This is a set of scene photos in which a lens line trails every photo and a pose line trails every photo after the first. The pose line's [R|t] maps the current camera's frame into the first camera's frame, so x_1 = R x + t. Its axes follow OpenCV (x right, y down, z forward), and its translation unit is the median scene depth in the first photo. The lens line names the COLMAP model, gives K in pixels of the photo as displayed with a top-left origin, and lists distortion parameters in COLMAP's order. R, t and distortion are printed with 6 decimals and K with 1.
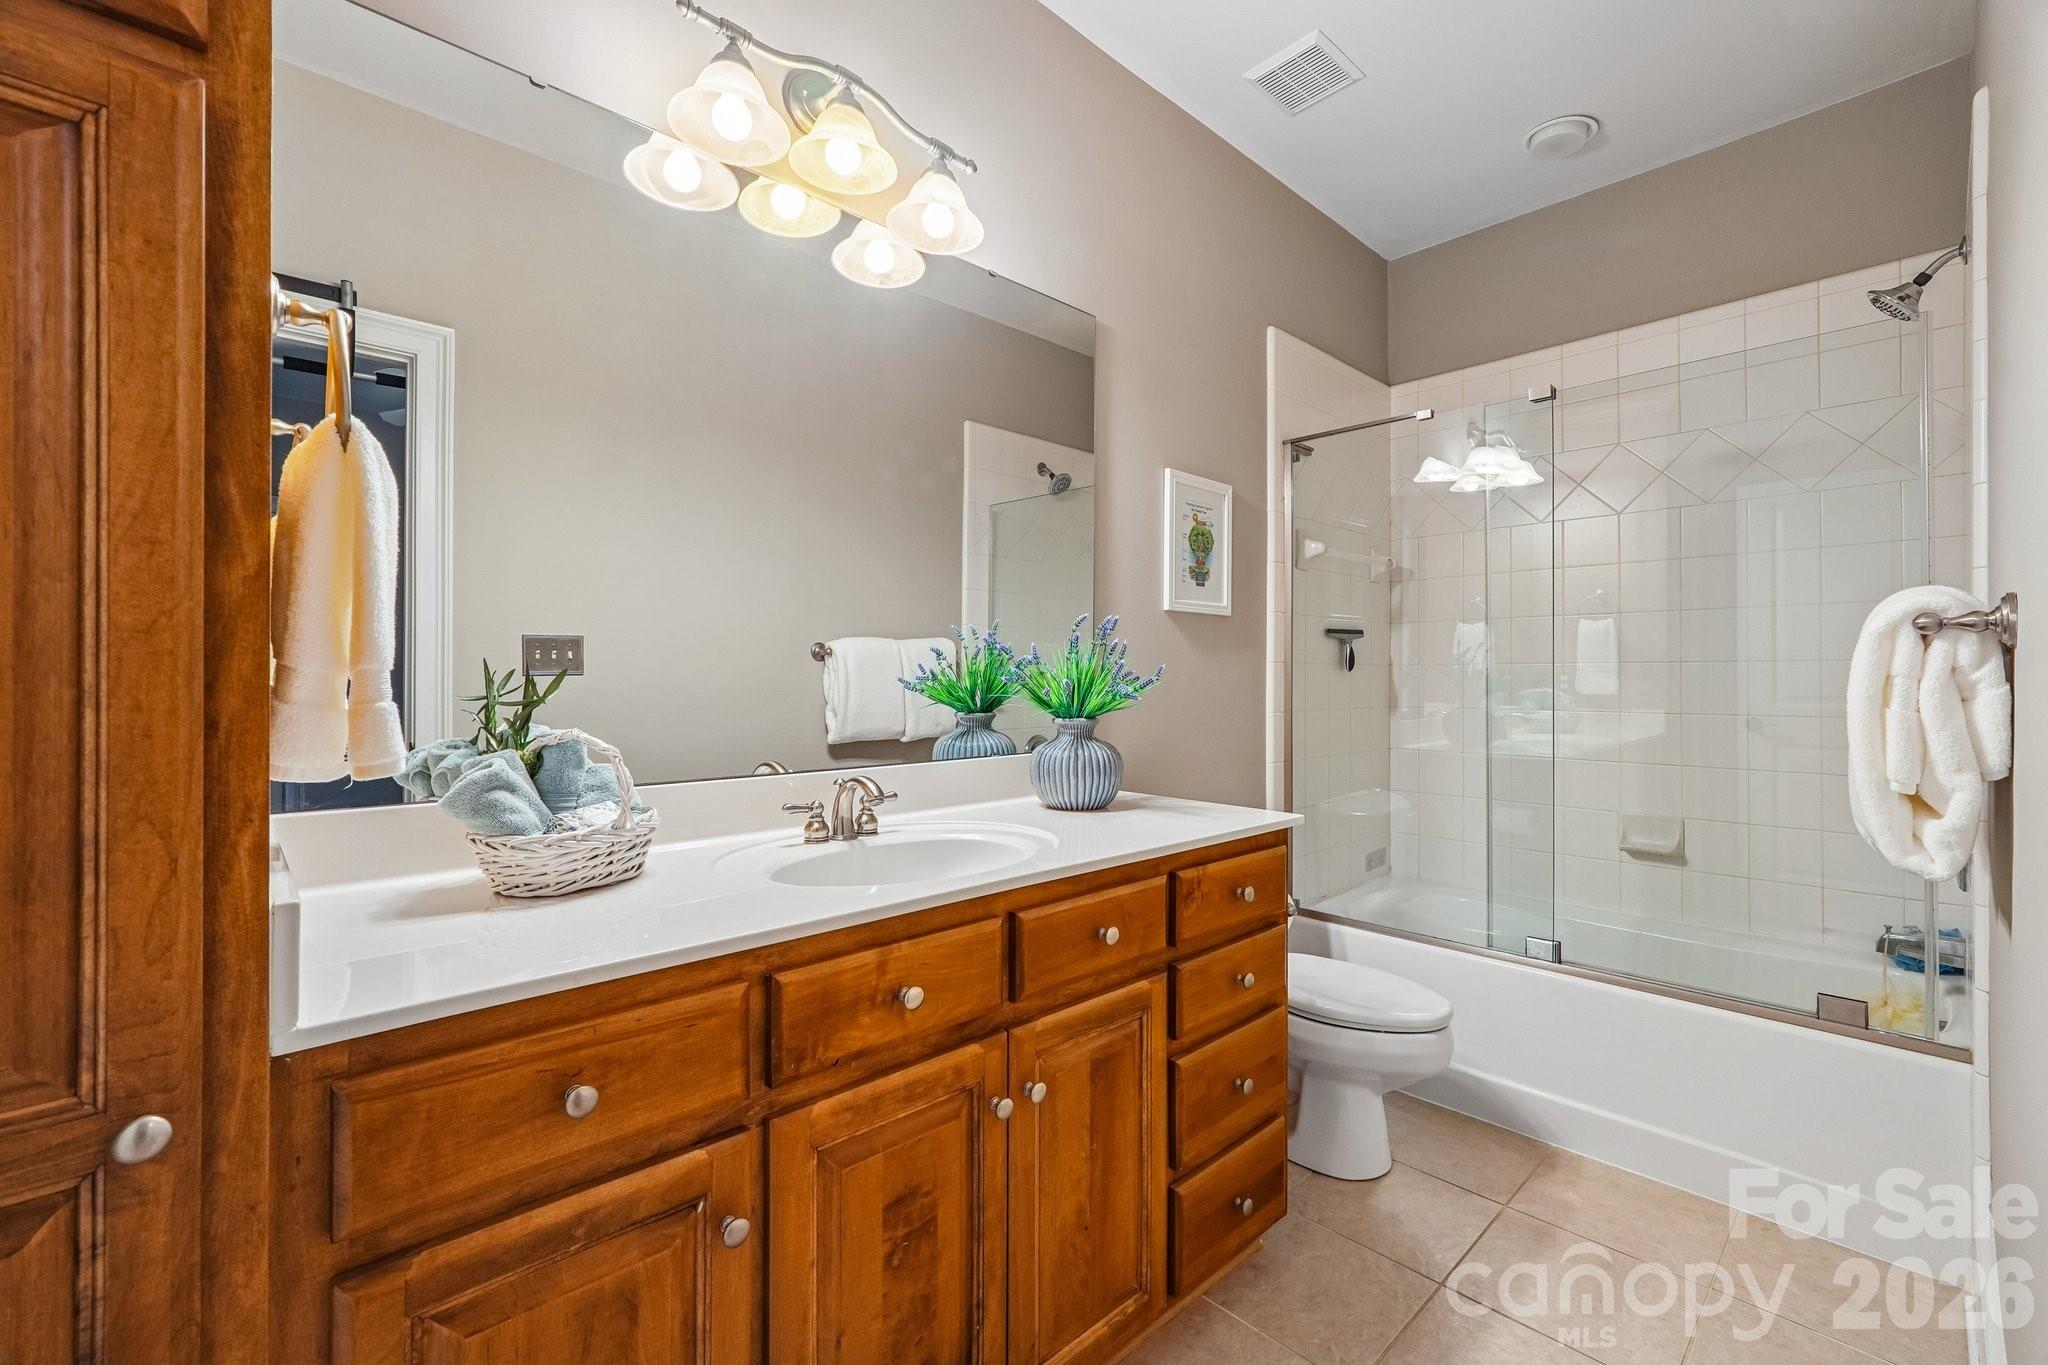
lens RADIAL K [[861.7, 0, 1023.3], [0, 861.7, 669.5], [0, 0, 1]] dist [0.000525, 0.000239]
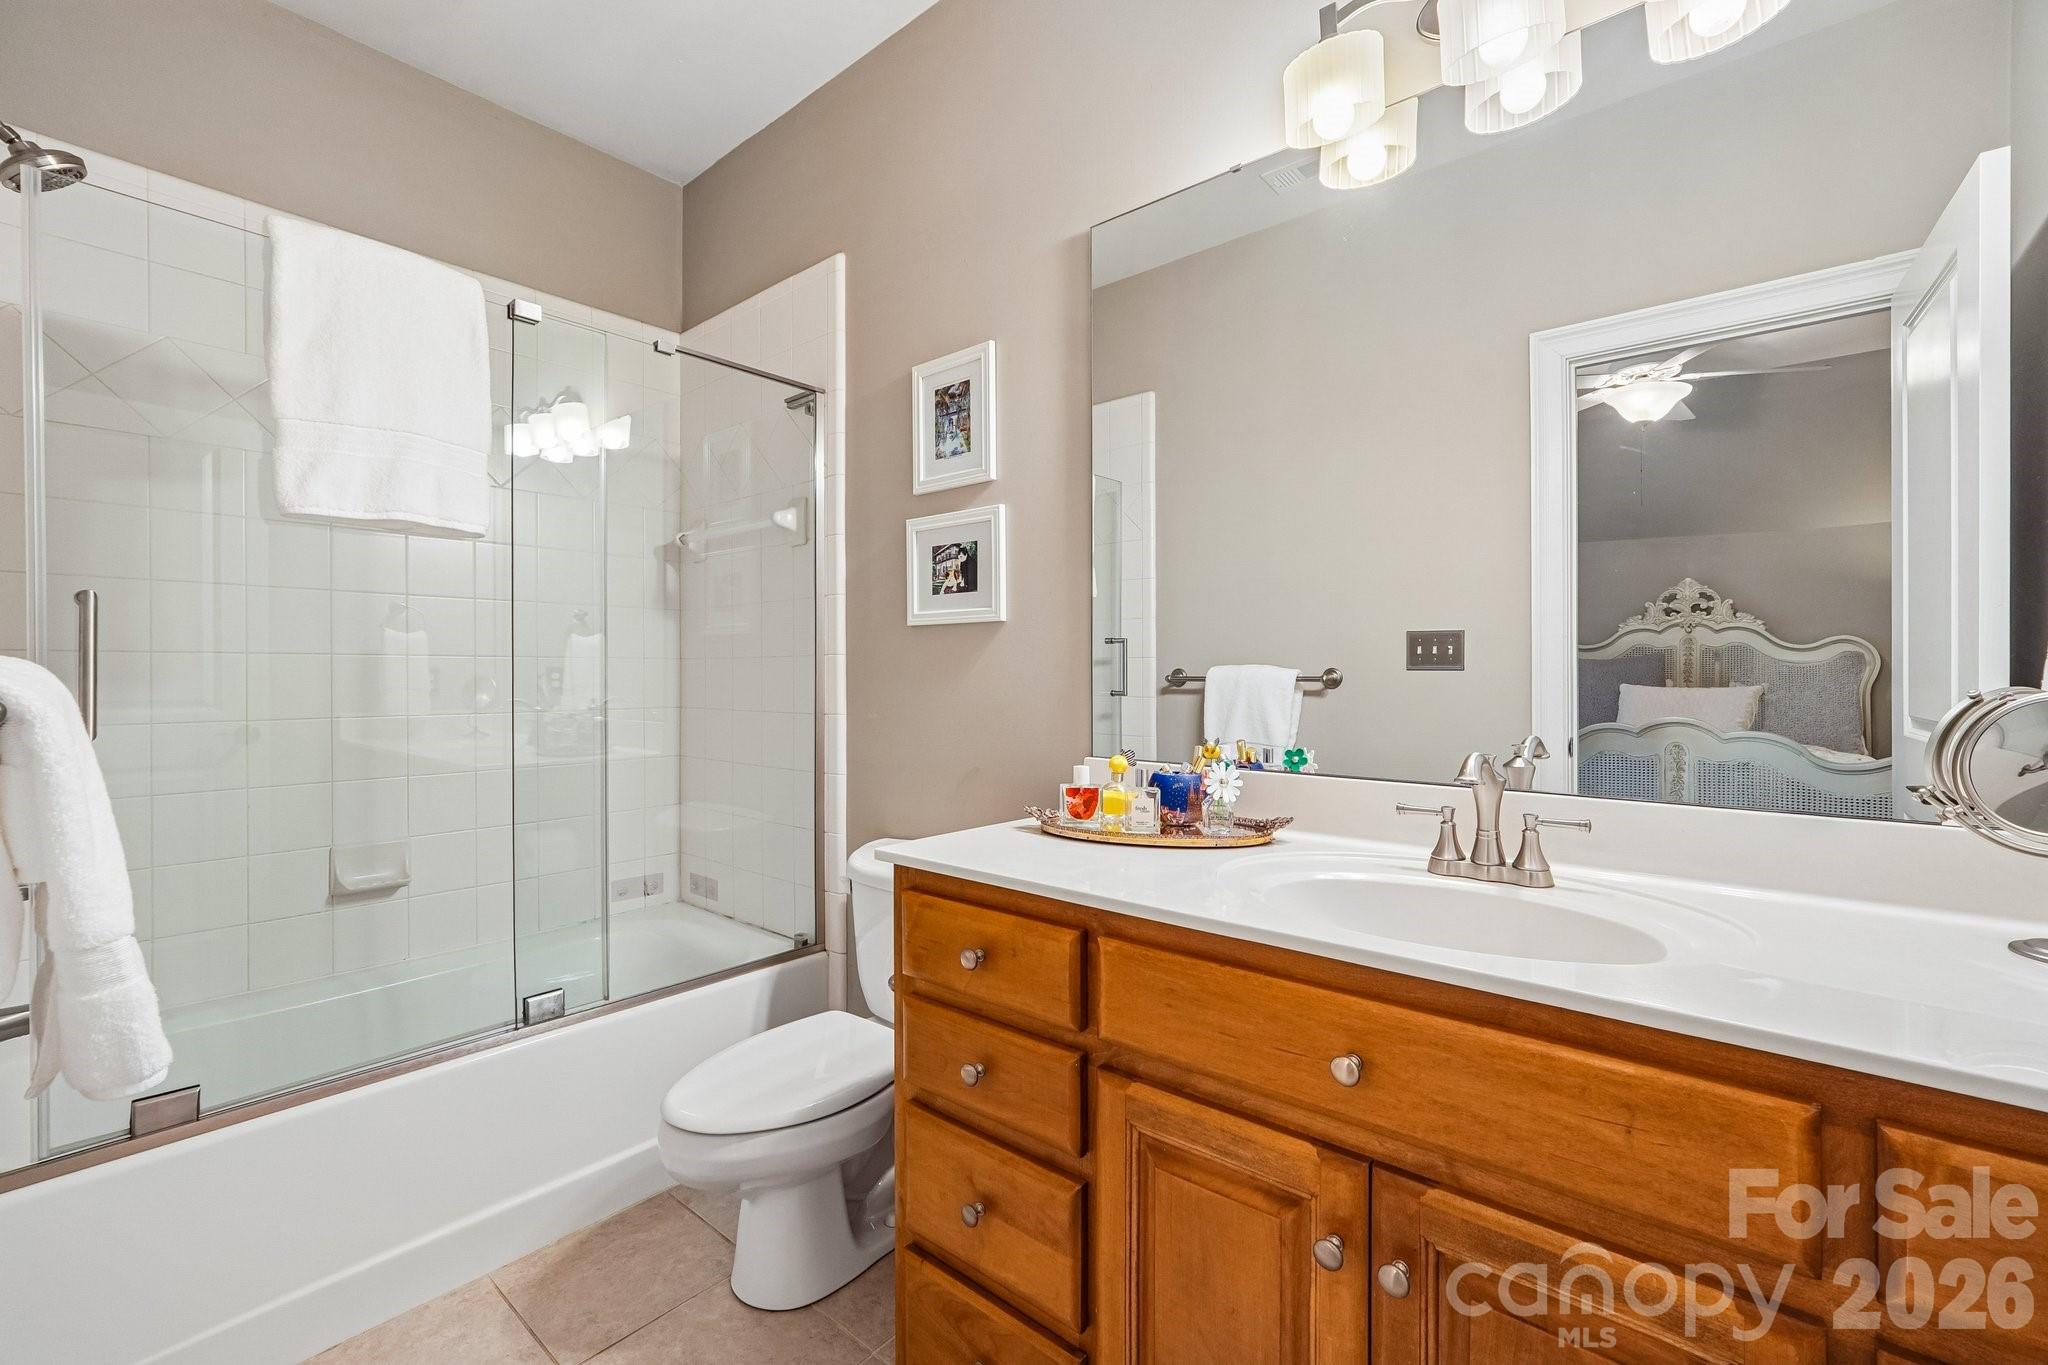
lens RADIAL K [[861.7, 0, 1023.3], [0, 861.7, 669.5], [0, 0, 1]] dist [0.000525, 0.000239]
pose [[0.139914, -0.001783, -0.990162, 0.504859], [0.004842, 0.999988, -0.001117, 0.006857], [0.990152, -0.004638, 0.139921, 0.478645]]
